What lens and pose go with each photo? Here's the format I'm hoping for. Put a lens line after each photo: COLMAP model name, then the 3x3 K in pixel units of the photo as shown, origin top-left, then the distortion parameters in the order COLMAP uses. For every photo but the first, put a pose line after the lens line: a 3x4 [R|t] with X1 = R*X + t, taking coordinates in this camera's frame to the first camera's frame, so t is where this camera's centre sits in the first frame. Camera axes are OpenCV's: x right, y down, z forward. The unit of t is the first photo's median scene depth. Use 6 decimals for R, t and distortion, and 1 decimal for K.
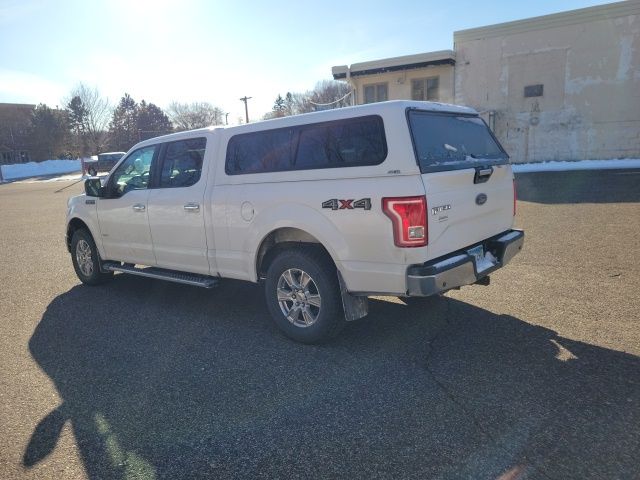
lens RADIAL K [[479.2, 0, 325.5], [0, 479.2, 231.0], [0, 0, 1]] dist [0.054855, -0.035365]
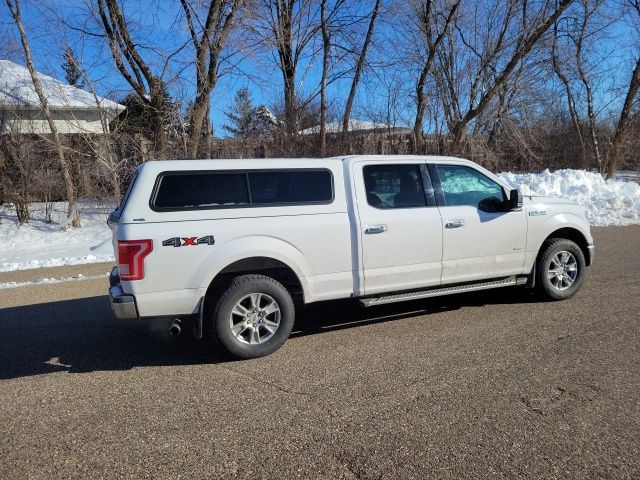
lens RADIAL K [[479.2, 0, 321.6], [0, 479.2, 233.7], [0, 0, 1]] dist [0.054855, -0.035365]
pose [[-0.436175, 0.175928, -0.882497, 0.851071], [-0.060000, 0.972834, 0.223592, -0.288347], [0.897859, 0.150475, -0.413770, 1.424688]]
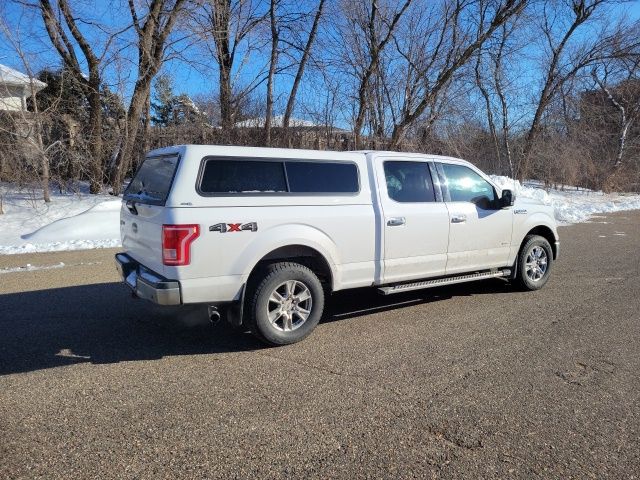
lens RADIAL K [[479.2, 0, 325.7], [0, 479.2, 225.6], [0, 0, 1]] dist [0.054855, -0.035365]
pose [[-0.269271, 0.157884, -0.950035, 0.954432], [-0.124406, 0.972503, 0.196878, -0.262664], [0.954995, 0.171203, -0.242225, 1.238391]]
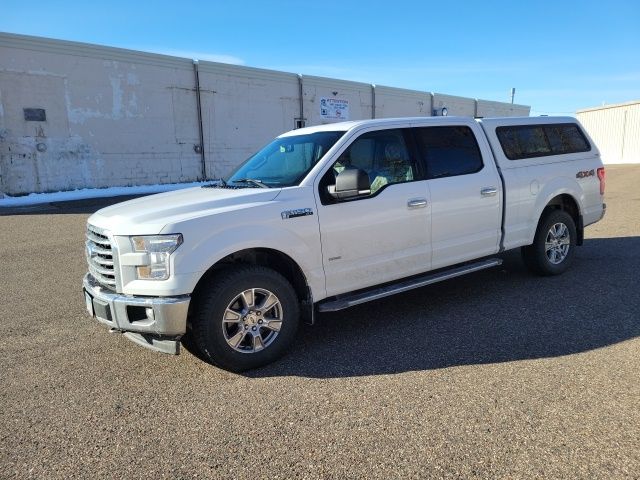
lens RADIAL K [[479.2, 0, 324.9], [0, 479.2, 238.7], [0, 0, 1]] dist [0.054855, -0.035365]
pose [[0.270952, -0.113087, 0.955927, -1.199266], [0.179405, 0.981607, 0.065274, -0.069847], [-0.945727, 0.153812, 0.286257, 0.908753]]
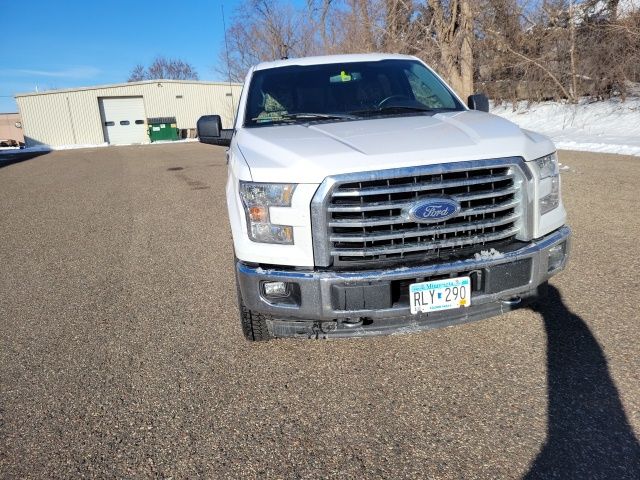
lens RADIAL K [[479.2, 0, 326.0], [0, 479.2, 230.6], [0, 0, 1]] dist [0.054855, -0.035365]
pose [[-0.761842, -0.041251, 0.646449, -0.823397], [0.211898, 0.927193, 0.308888, -0.200730], [-0.612125, 0.372305, -0.697633, 1.797842]]
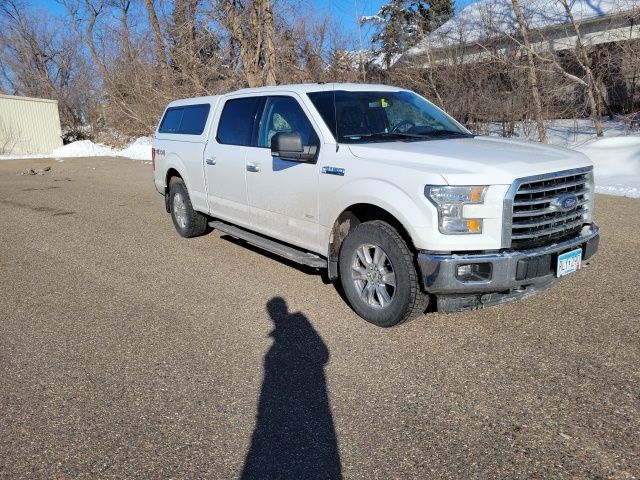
lens RADIAL K [[479.2, 0, 323.8], [0, 479.2, 239.4], [0, 0, 1]] dist [0.054855, -0.035365]
pose [[-0.970087, 0.035896, 0.240091, -0.468697], [0.122326, 0.926549, 0.355730, -0.277840], [-0.209686, 0.374459, -0.903223, 2.069697]]
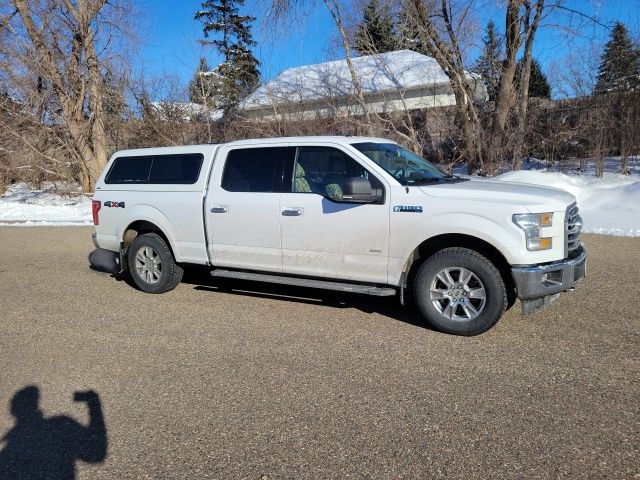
lens RADIAL K [[479.2, 0, 324.1], [0, 479.2, 232.8], [0, 0, 1]] dist [0.054855, -0.035365]
pose [[-0.977381, 0.125671, -0.170096, -0.036873], [0.072596, 0.954789, 0.288283, -0.327354], [0.198634, 0.269415, -0.942316, 2.151660]]
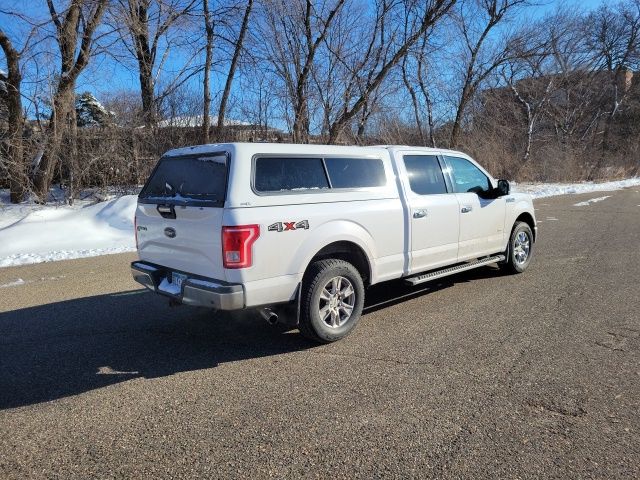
lens RADIAL K [[479.2, 0, 324.6], [0, 479.2, 235.6], [0, 0, 1]] dist [0.054855, -0.035365]
pose [[-0.096560, 0.188974, -0.977223, 0.998088], [-0.106328, 0.974234, 0.198902, -0.231061], [0.989632, 0.123112, -0.073978, 1.022869]]
